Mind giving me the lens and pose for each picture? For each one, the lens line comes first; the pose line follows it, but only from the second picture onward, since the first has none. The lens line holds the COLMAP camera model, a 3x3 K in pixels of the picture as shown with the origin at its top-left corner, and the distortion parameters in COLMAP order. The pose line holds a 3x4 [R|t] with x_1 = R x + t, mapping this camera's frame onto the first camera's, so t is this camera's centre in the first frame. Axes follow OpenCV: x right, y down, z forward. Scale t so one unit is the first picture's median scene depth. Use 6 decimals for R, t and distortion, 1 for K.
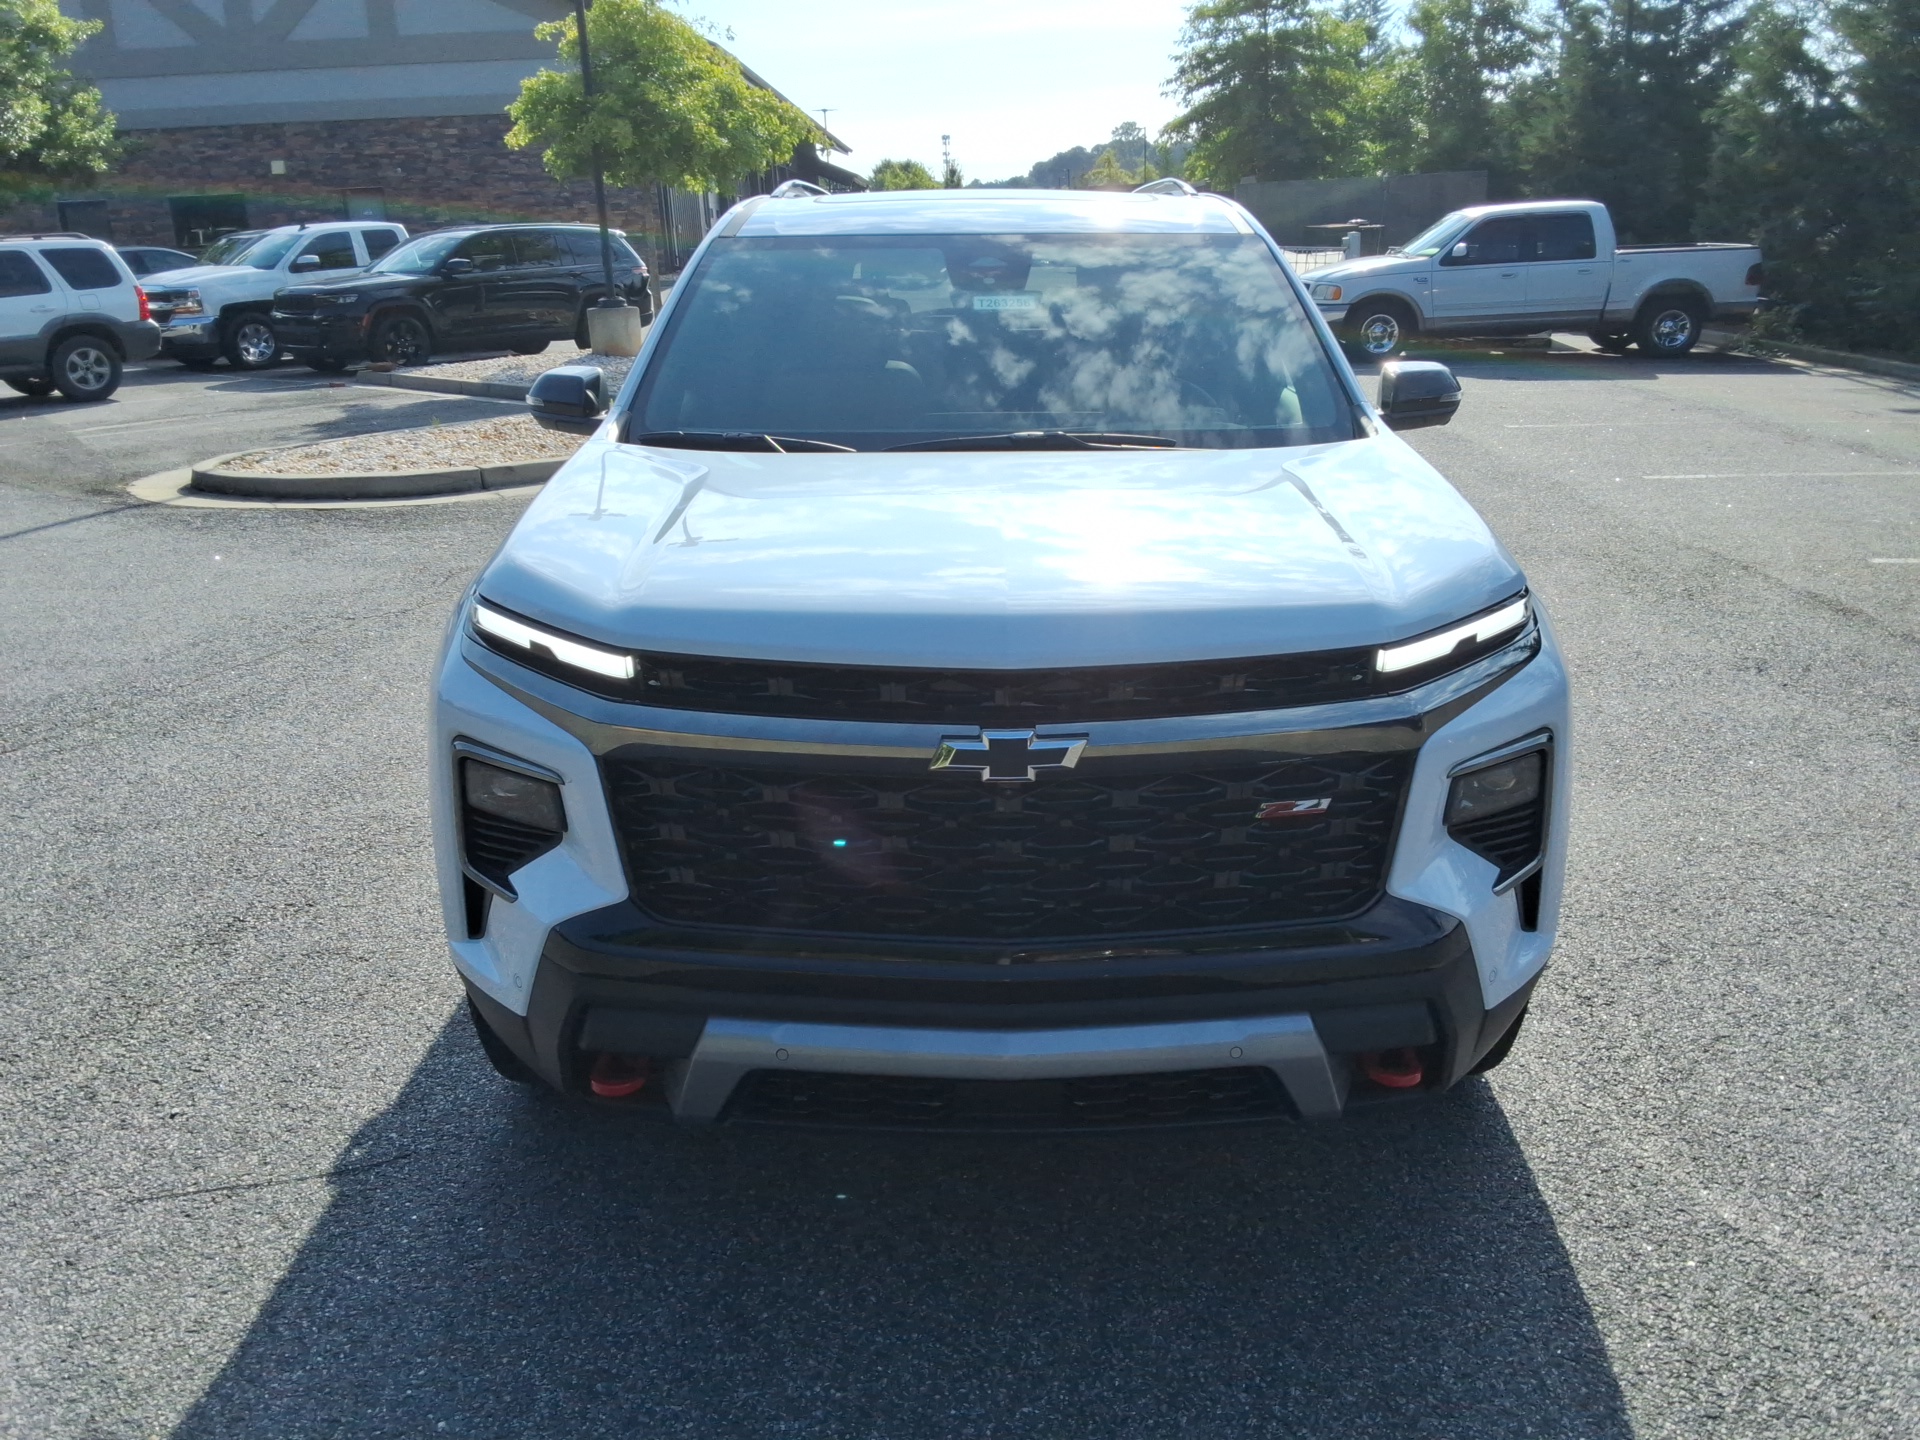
lens RADIAL K [[1539.6, 0, 971.9], [0, 1539.6, 706.3], [0, 0, 1]] dist [0.087617, -0.135340]
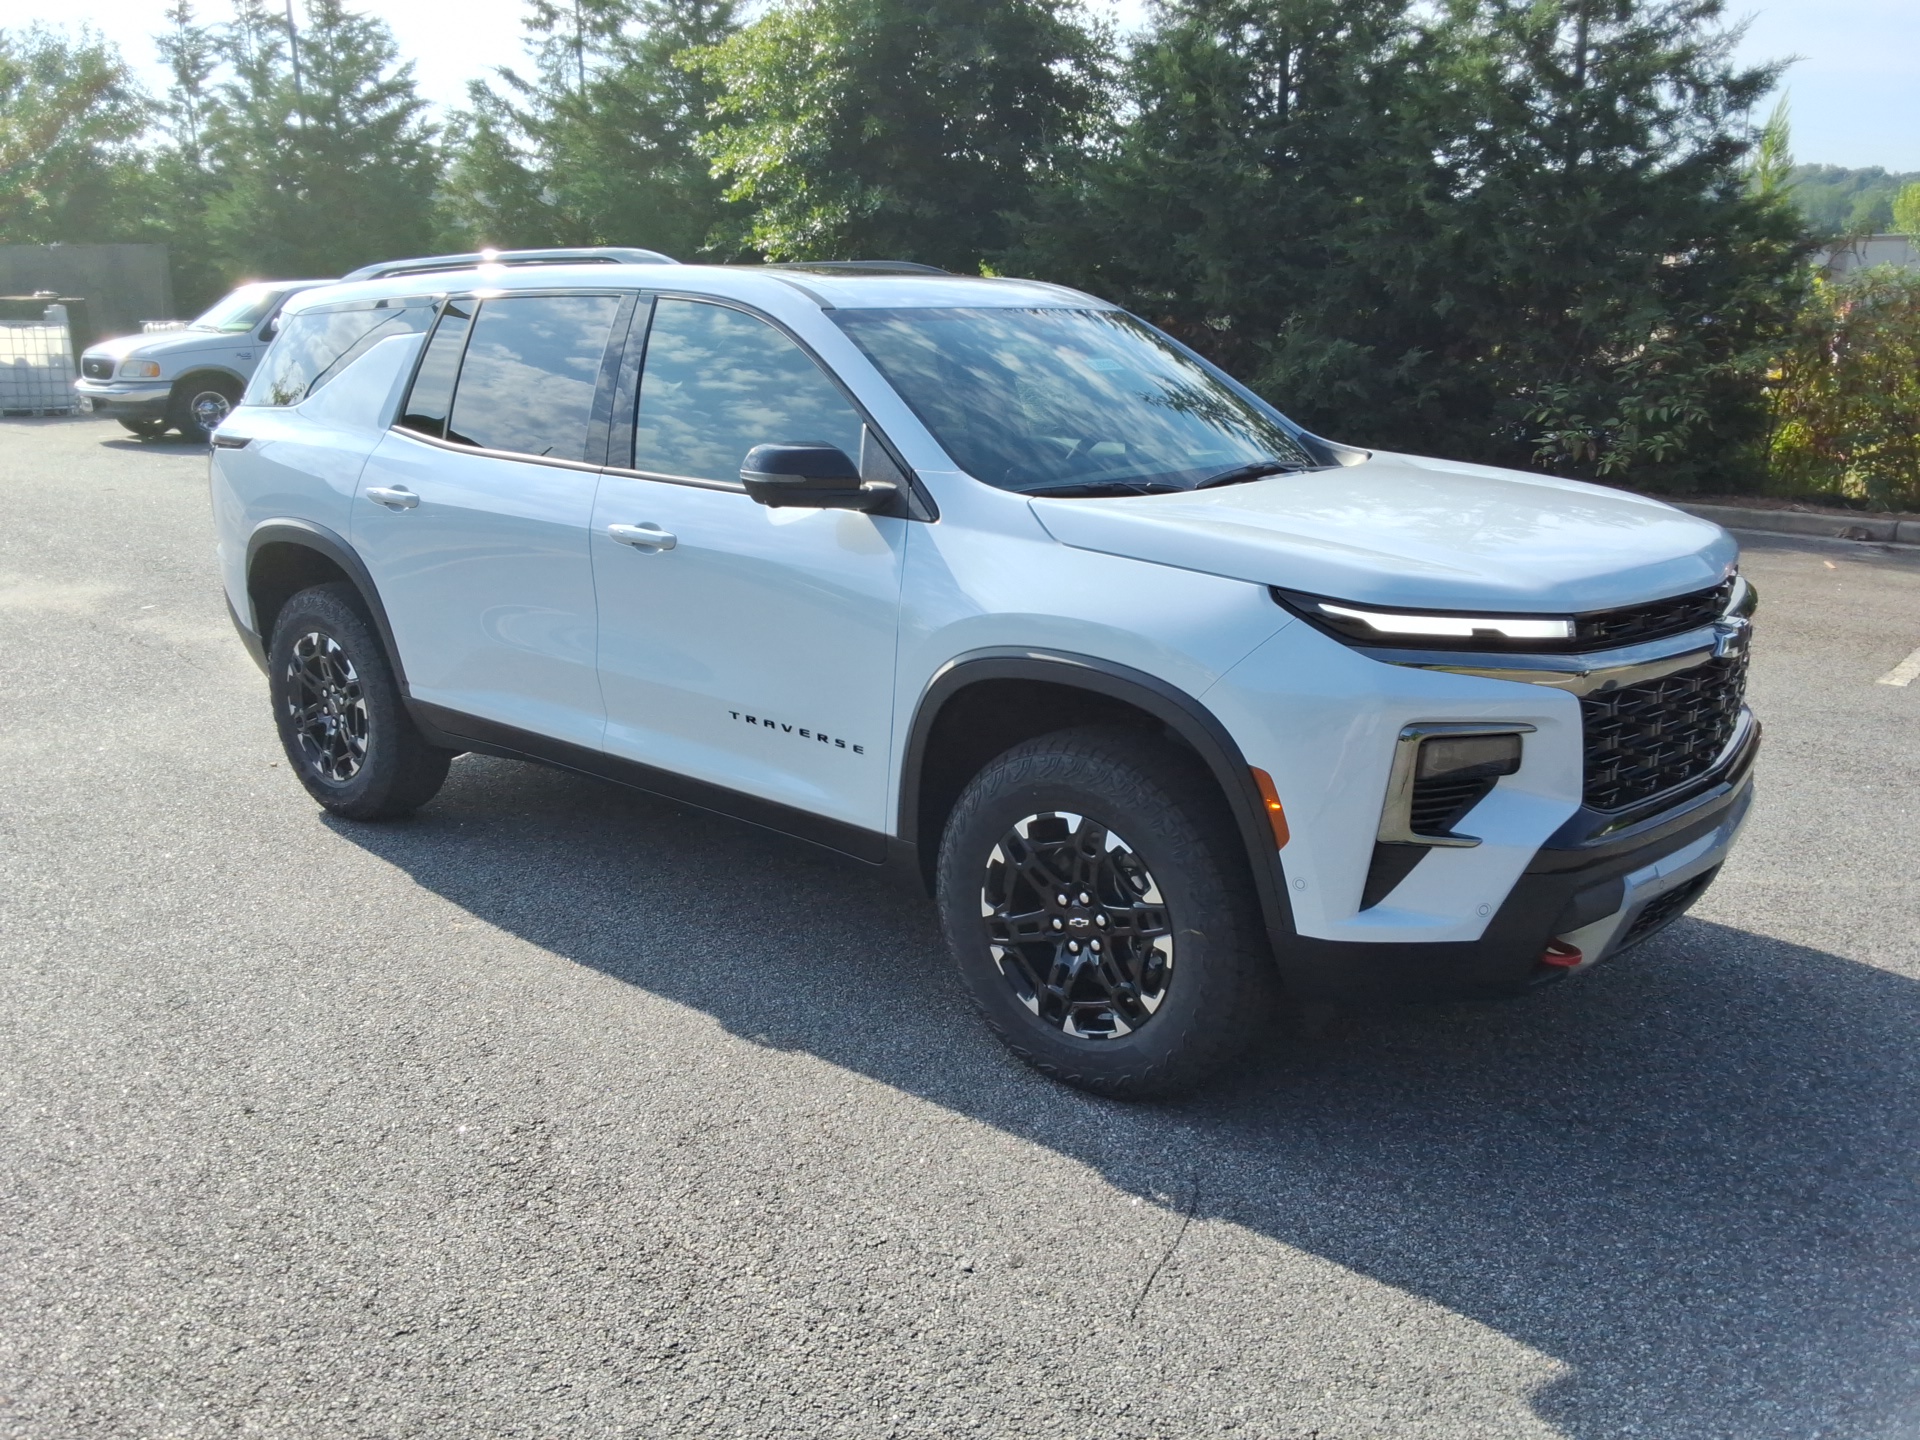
lens RADIAL K [[1539.6, 0, 964.8], [0, 1539.6, 717.3], [0, 0, 1]] dist [0.087617, -0.135340]
pose [[0.627692, -0.173683, 0.758839, -1.293483], [0.204966, 0.977271, 0.054135, -0.107064], [-0.750994, 0.121556, 0.649024, 0.445282]]
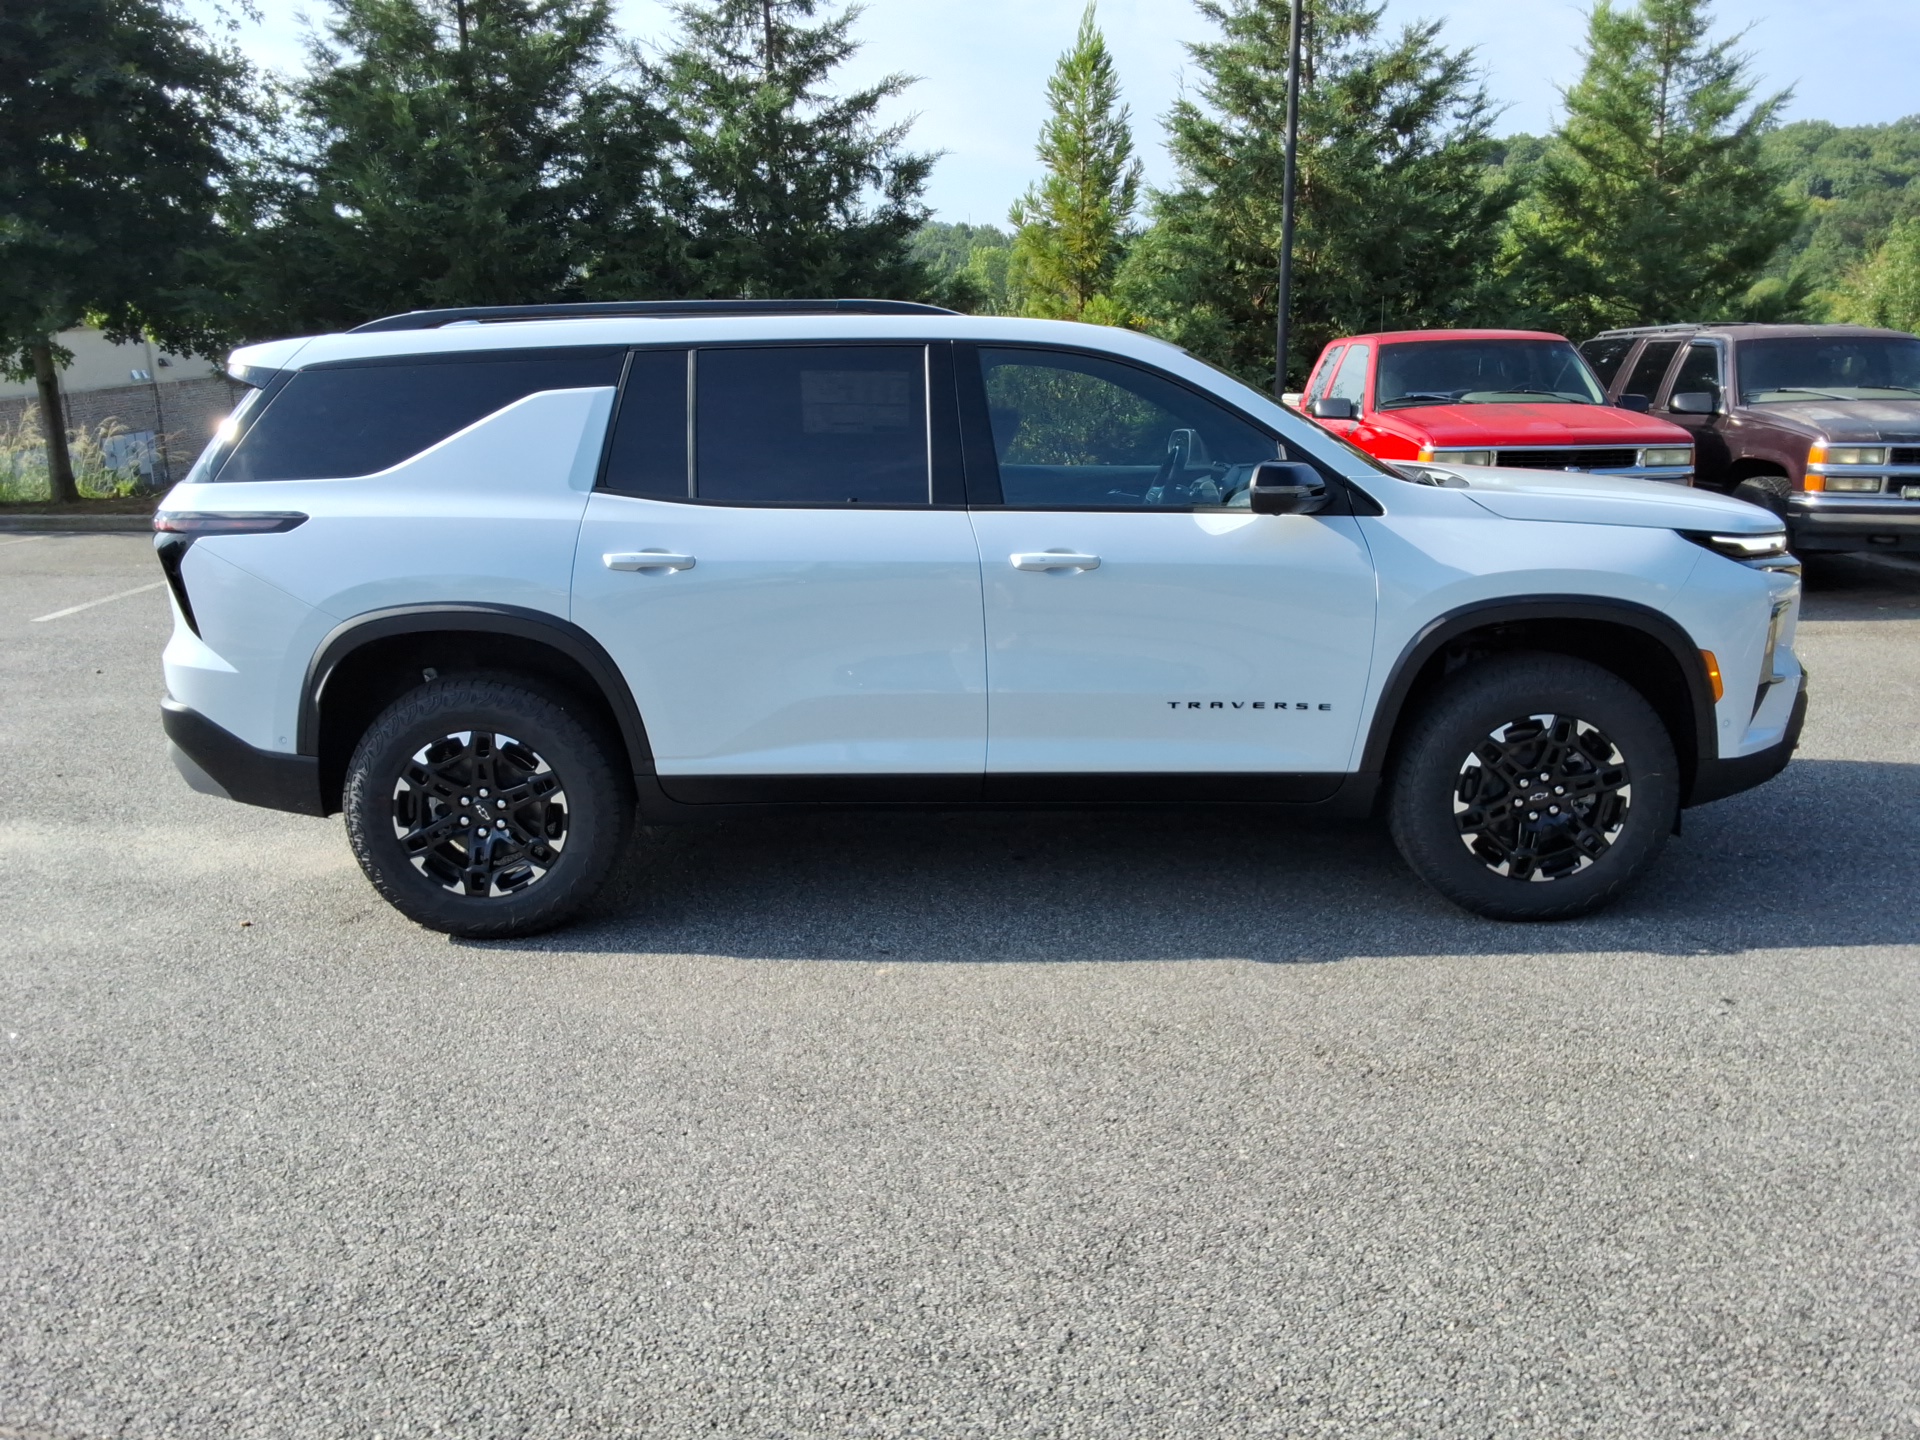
lens RADIAL K [[1539.6, 0, 970.8], [0, 1539.6, 721.9], [0, 0, 1]] dist [0.087617, -0.135340]
pose [[-0.011329, -0.206754, 0.978327, -1.915514], [0.292968, 0.934769, 0.200941, -0.437097], [-0.956055, 0.288895, 0.049982, 1.618862]]
